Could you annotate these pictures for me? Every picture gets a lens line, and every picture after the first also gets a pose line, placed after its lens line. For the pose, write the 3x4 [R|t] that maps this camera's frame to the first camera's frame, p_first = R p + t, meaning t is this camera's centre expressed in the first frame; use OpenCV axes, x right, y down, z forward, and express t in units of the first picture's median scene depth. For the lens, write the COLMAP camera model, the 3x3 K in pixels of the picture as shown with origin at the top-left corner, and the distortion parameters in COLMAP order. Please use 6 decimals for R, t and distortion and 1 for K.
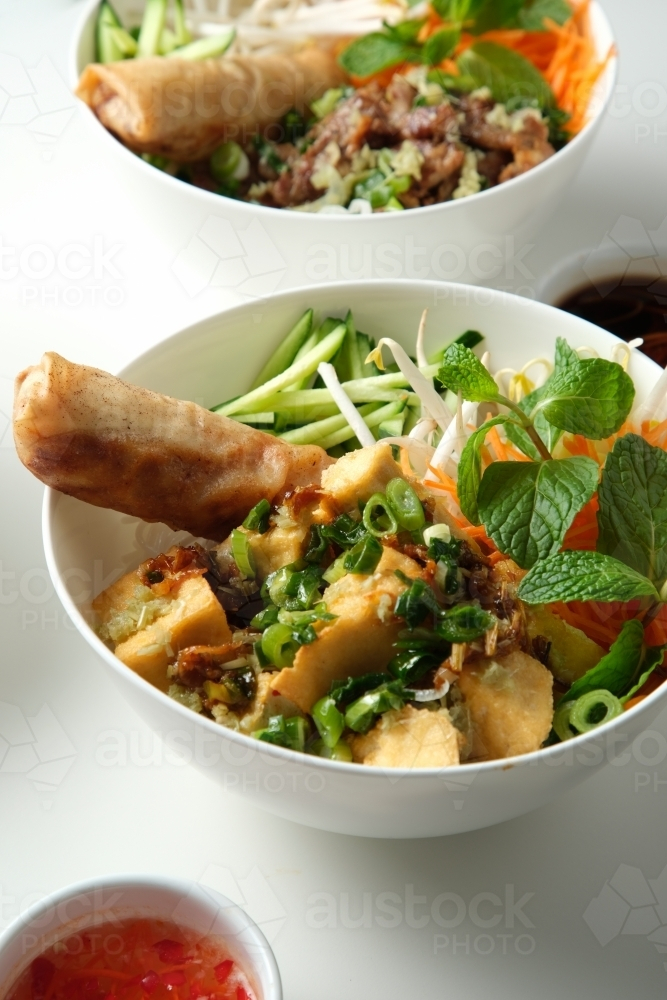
lens RADIAL K [[1953.9, 0, 337.1], [0, 1953.9, 438.1], [0, 0, 1]] dist [0.209397, 0.000000]
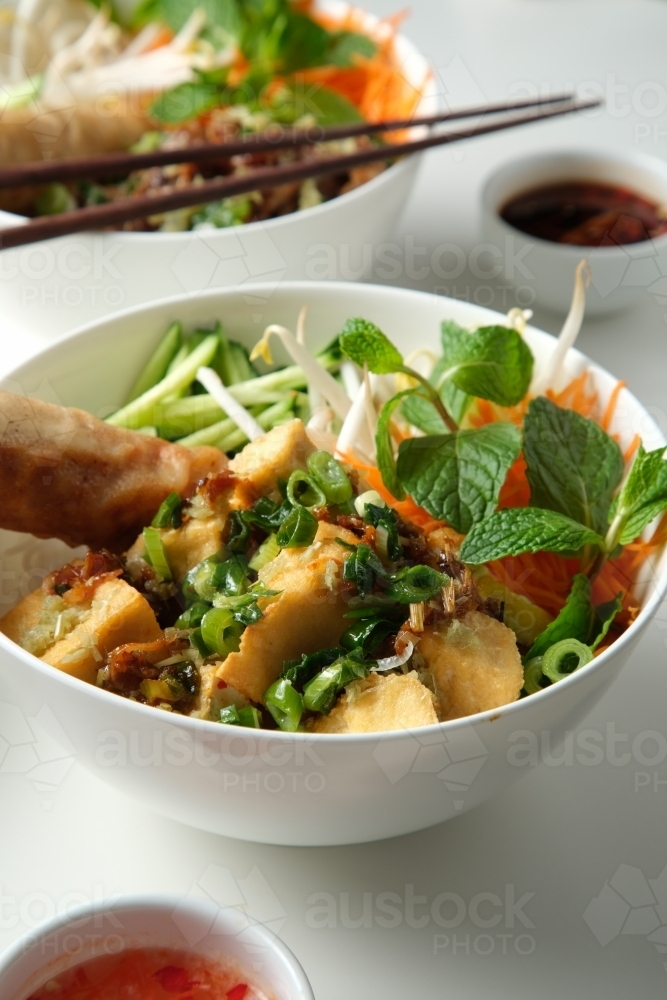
lens RADIAL K [[1953.9, 0, 328.7], [0, 1953.9, 428.6], [0, 0, 1]] dist [0.209397, 0.000000]
pose [[0.984546, -0.097346, 0.145581, -0.098713], [0.113766, 0.987502, -0.109072, 0.112703], [-0.133144, 0.123949, 0.983315, 0.083564]]
